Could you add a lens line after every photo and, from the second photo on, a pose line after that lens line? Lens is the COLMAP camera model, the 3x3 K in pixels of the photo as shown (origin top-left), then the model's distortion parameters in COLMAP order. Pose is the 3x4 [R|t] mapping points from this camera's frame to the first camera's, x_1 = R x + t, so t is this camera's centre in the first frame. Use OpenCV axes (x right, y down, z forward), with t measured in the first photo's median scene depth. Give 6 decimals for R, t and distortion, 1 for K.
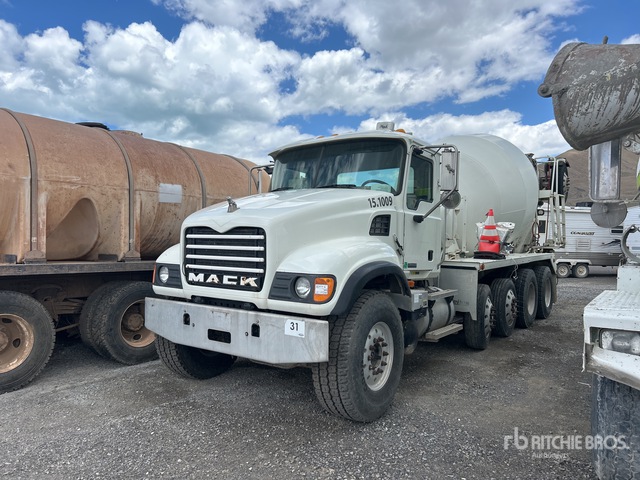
lens RADIAL K [[472.2, 0, 325.2], [0, 472.2, 240.0], [0, 0, 1]] dist [-0.005444, -0.005550]
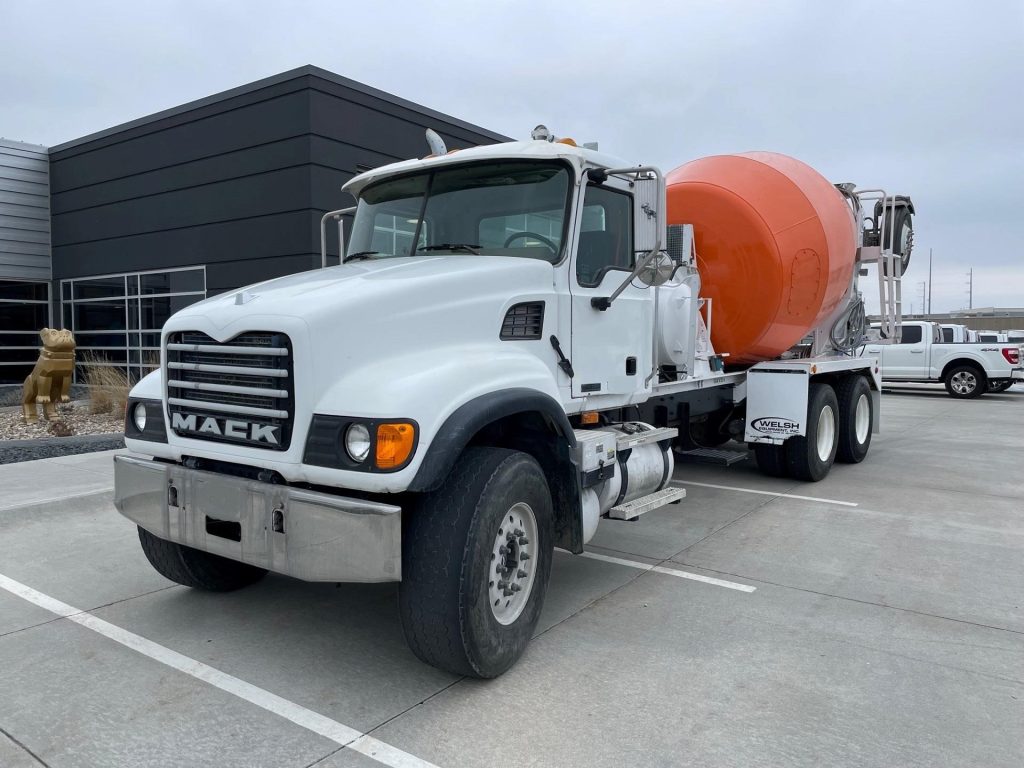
lens RADIAL K [[755.5, 0, 509.4], [0, 755.5, 380.2], [0, 0, 1]] dist [-0.005444, -0.005550]
pose [[0.999685, -0.018251, -0.017230, 0.125026], [0.019516, 0.996891, 0.076340, -0.030581], [0.015783, -0.076652, 0.996933, 0.130904]]
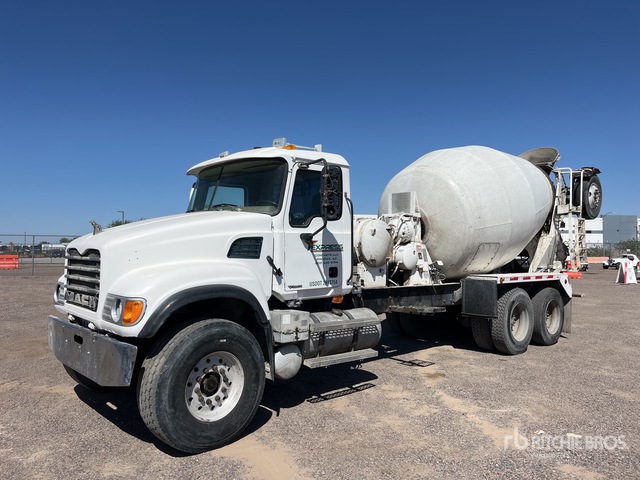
lens RADIAL K [[472.2, 0, 319.0], [0, 472.2, 235.2], [0, 0, 1]] dist [-0.005444, -0.005550]
pose [[0.977940, 0.000043, -0.208887, 0.503588], [-0.005020, 0.999716, -0.023301, -0.035607], [0.208827, 0.023835, 0.977662, 0.079861]]
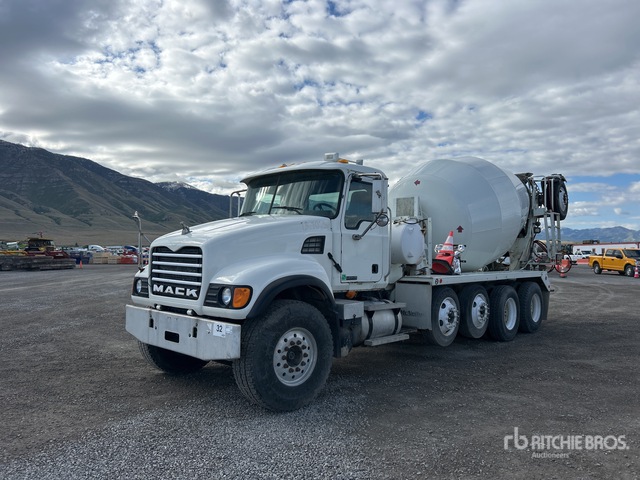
lens RADIAL K [[472.2, 0, 316.4], [0, 472.2, 233.0], [0, 0, 1]] dist [-0.005444, -0.005550]
pose [[0.991798, -0.007302, -0.127603, 0.292185], [0.002534, 0.999294, -0.037488, -0.017523], [0.127786, 0.036857, 0.991117, -0.163066]]
